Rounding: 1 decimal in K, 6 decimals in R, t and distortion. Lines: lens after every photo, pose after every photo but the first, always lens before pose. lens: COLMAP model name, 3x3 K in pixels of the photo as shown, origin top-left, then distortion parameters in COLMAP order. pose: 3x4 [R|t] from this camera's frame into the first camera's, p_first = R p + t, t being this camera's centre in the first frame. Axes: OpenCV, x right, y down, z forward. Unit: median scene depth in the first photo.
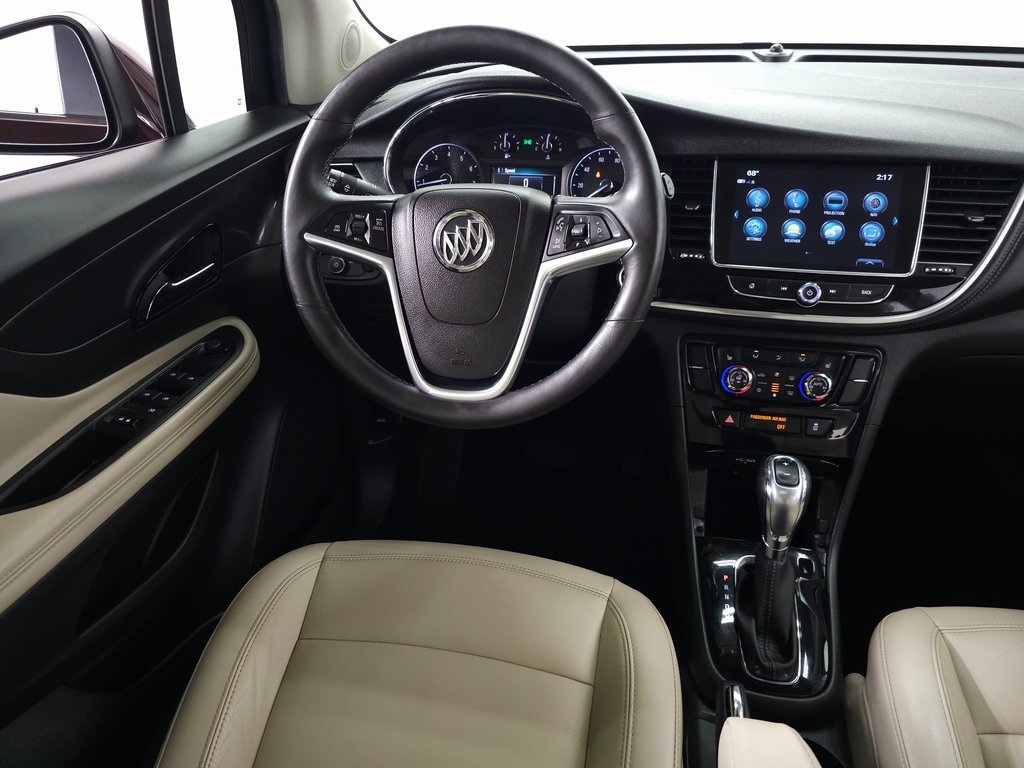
lens RADIAL K [[691.4, 0, 513.8], [0, 691.4, 383.6], [0, 0, 1]] dist [0.052894, -0.057176]
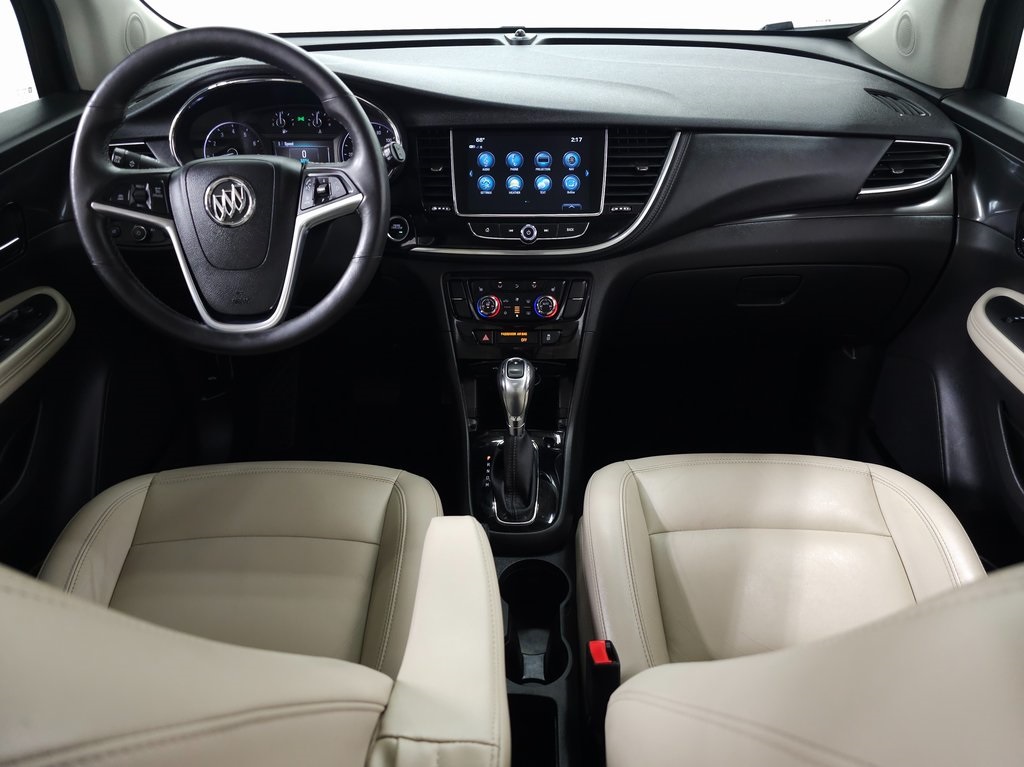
lens RADIAL K [[687.9, 0, 515.4], [0, 687.9, 387.6], [0, 0, 1]] dist [0.054548, -0.050538]
pose [[0.981883, -0.096454, 0.163100, 0.158588], [0.089622, 0.994782, 0.048760, 0.089983], [-0.166952, -0.033259, 0.985404, -0.263182]]
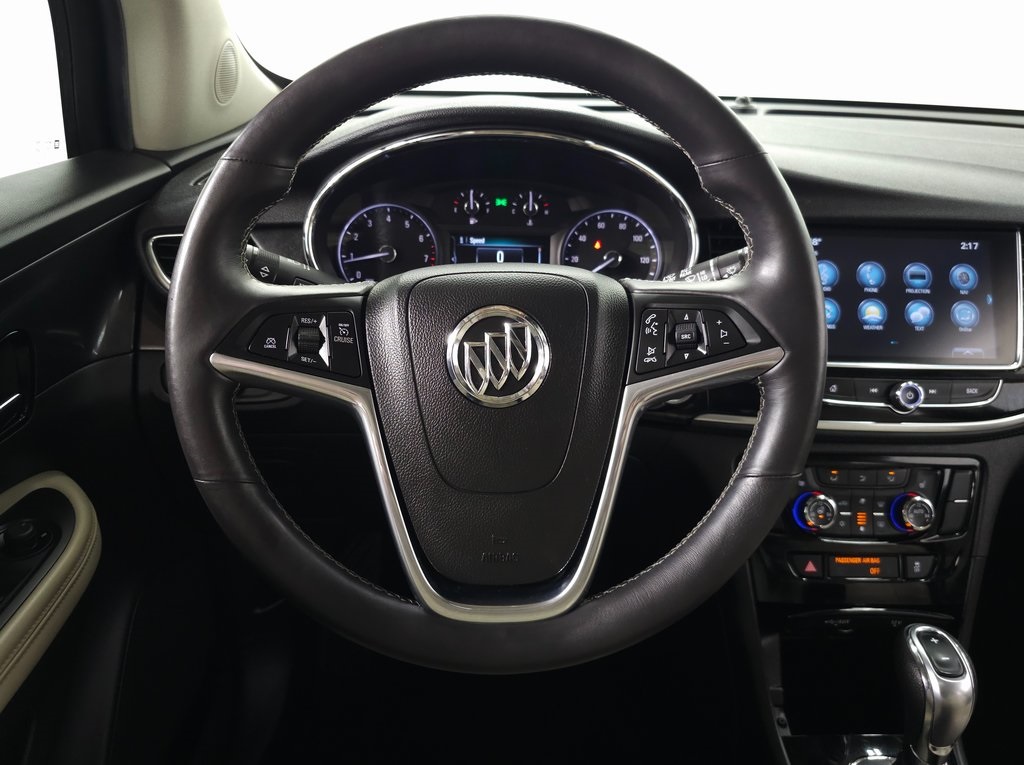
lens RADIAL K [[707.7, 0, 512.0], [0, 707.7, 382.5], [0, 0, 1]] dist [0.028906, -0.029778]
pose [[0.973458, -0.053721, 0.222471, -0.163270], [0.074540, 0.993480, -0.086263, -0.106467], [-0.216387, 0.100556, 0.971116, 0.331312]]
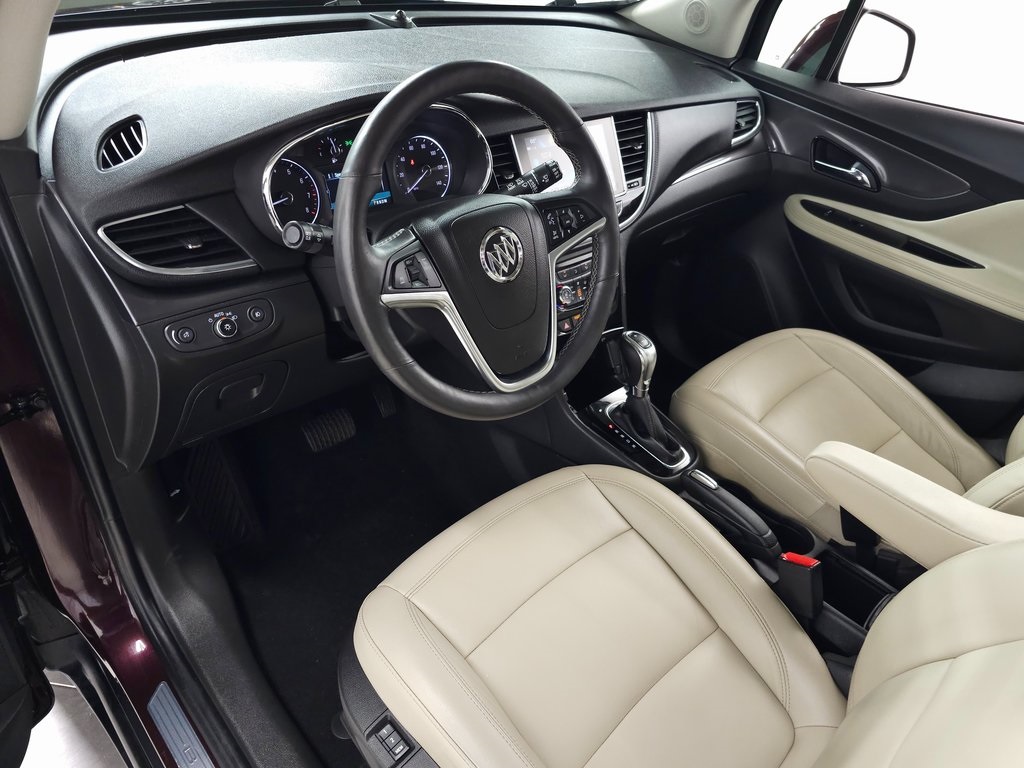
lens RADIAL K [[687.9, 0, 515.4], [0, 687.9, 388.1], [0, 0, 1]] dist [0.054548, -0.050538]
pose [[0.583055, -0.423945, 0.693049, -0.773121], [0.320264, 0.903914, 0.283499, -0.264299], [-0.746644, 0.056663, 0.662806, 0.197811]]
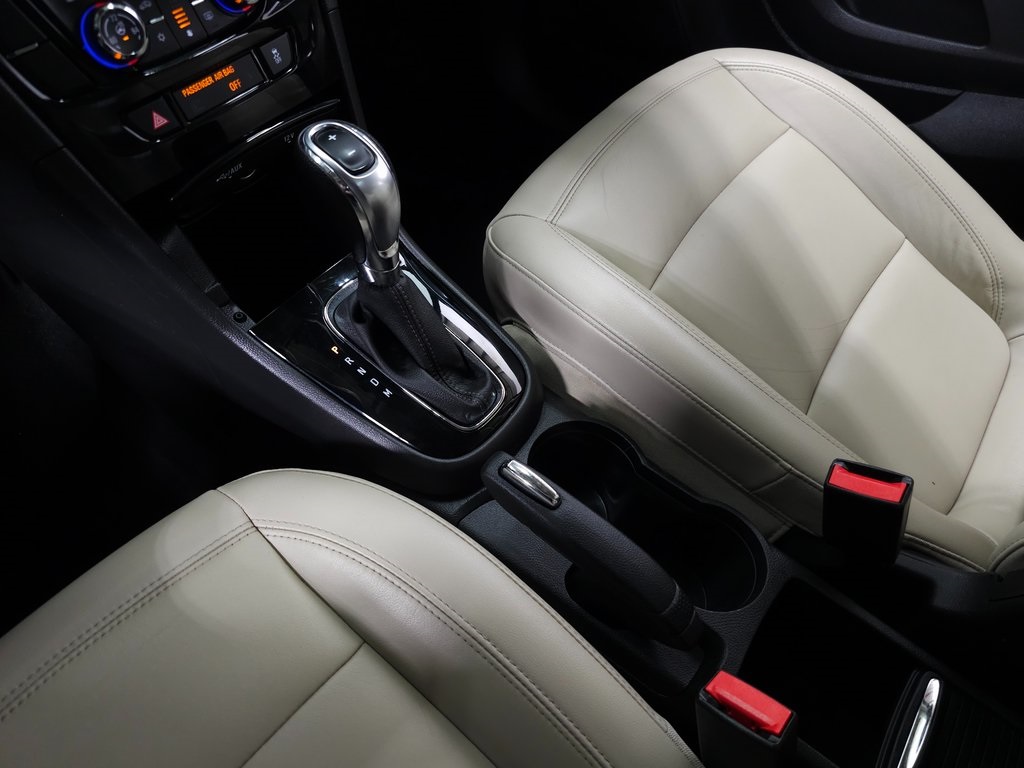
lens RADIAL K [[707.7, 0, 512.0], [0, 707.7, 384.0], [0, 0, 1]] dist [0.028906, -0.029778]
pose [[0.429479, -0.717134, 0.548878, -0.006699], [0.369020, 0.694090, 0.618113, -0.044125], [-0.824240, -0.062920, 0.562733, 0.499329]]
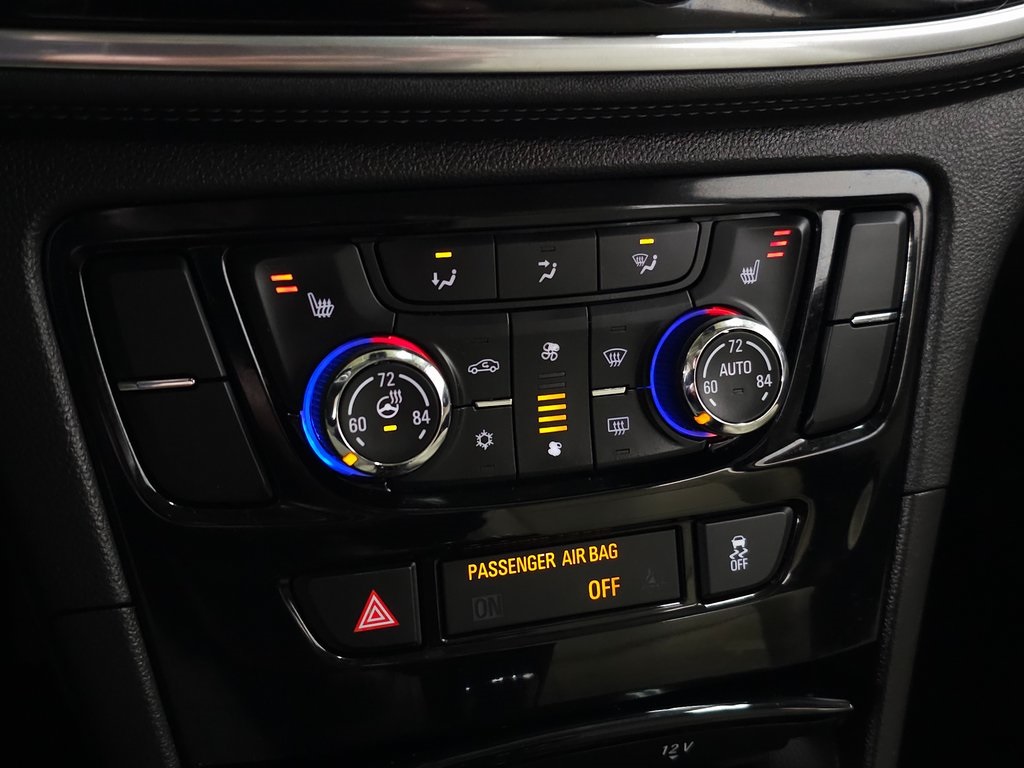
lens RADIAL K [[1240.4, 0, 512.0], [0, 1240.4, 384.0], [0, 0, 1]] dist [0.114550, -0.545133]
pose [[0.873773, -0.194585, 0.445710, 0.209076], [0.153406, 0.979957, 0.127085, -0.054221], [-0.461505, -0.042668, 0.886111, 0.703583]]
